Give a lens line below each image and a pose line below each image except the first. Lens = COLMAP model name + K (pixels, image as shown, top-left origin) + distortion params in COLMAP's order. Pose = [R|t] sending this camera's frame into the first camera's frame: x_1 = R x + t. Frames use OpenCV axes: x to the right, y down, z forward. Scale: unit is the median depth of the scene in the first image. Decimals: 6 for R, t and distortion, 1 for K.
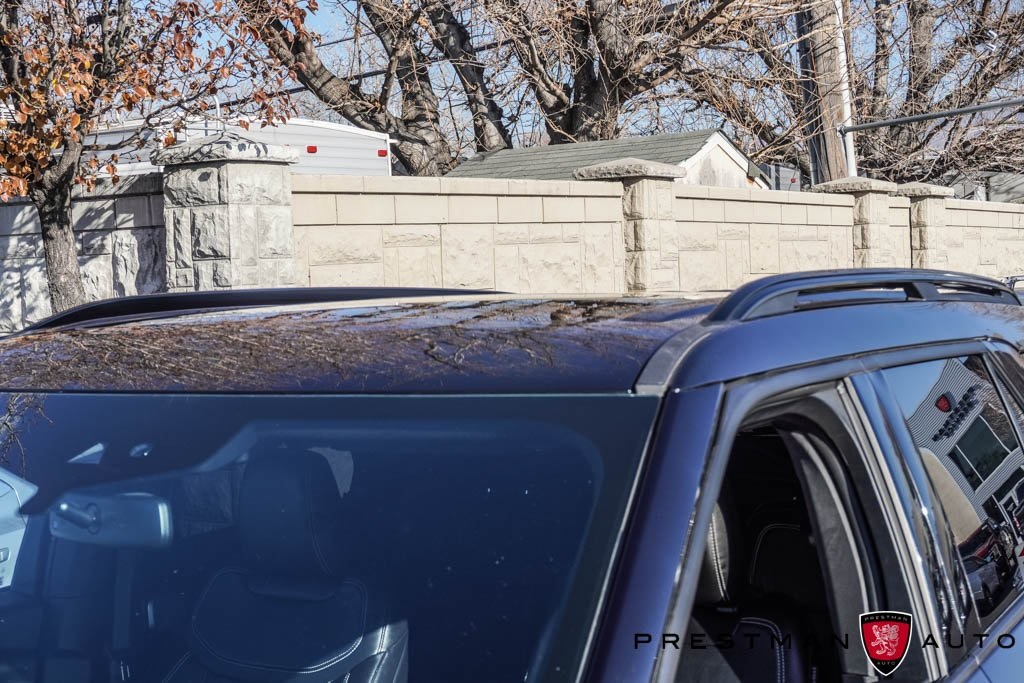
lens RADIAL K [[1618.3, 0, 514.5], [0, 1618.3, 340.3], [0, 0, 1]] dist [0.027846, 0.000000]
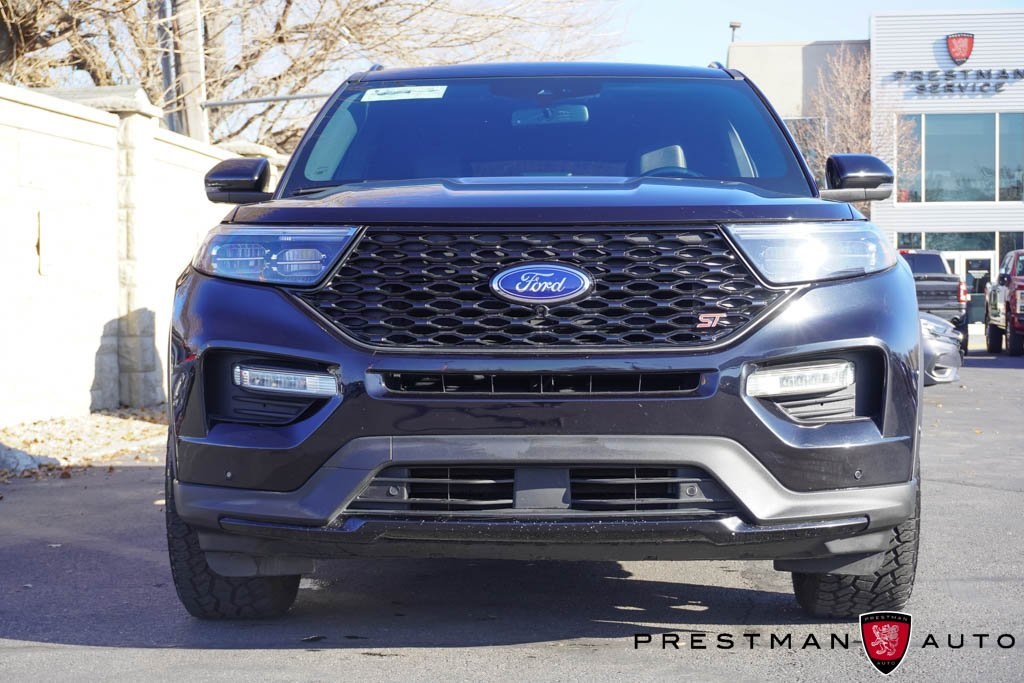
lens RADIAL K [[1867.8, 0, 513.6], [0, 1867.8, 342.2], [0, 0, 1]] dist [-0.070423, 0.000000]
pose [[0.878947, 0.023772, 0.476327, -0.226039], [-0.009957, 0.999454, -0.031506, 0.074340], [-0.476816, 0.022949, 0.878704, -0.212570]]
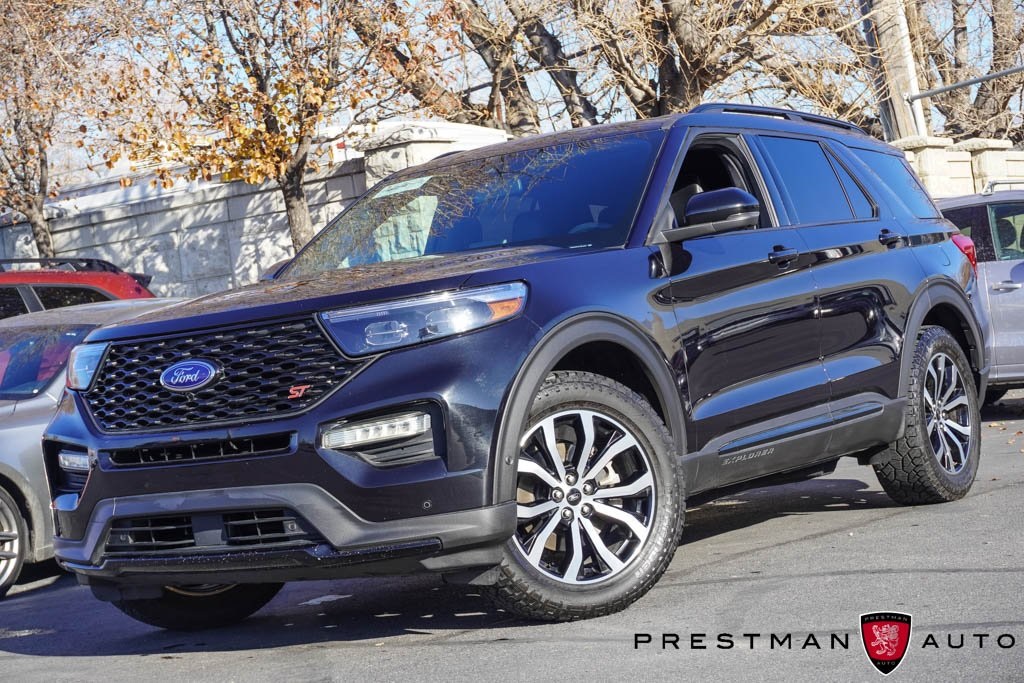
lens RADIAL K [[1933.0, 0, 508.3], [0, 1933.0, 343.6], [0, 0, 1]] dist [0.051904, 0.000000]
pose [[0.994866, -0.083312, -0.057455, -0.005244], [0.081145, 0.995936, -0.039075, 0.070503], [0.060477, 0.034213, 0.997583, -0.346334]]
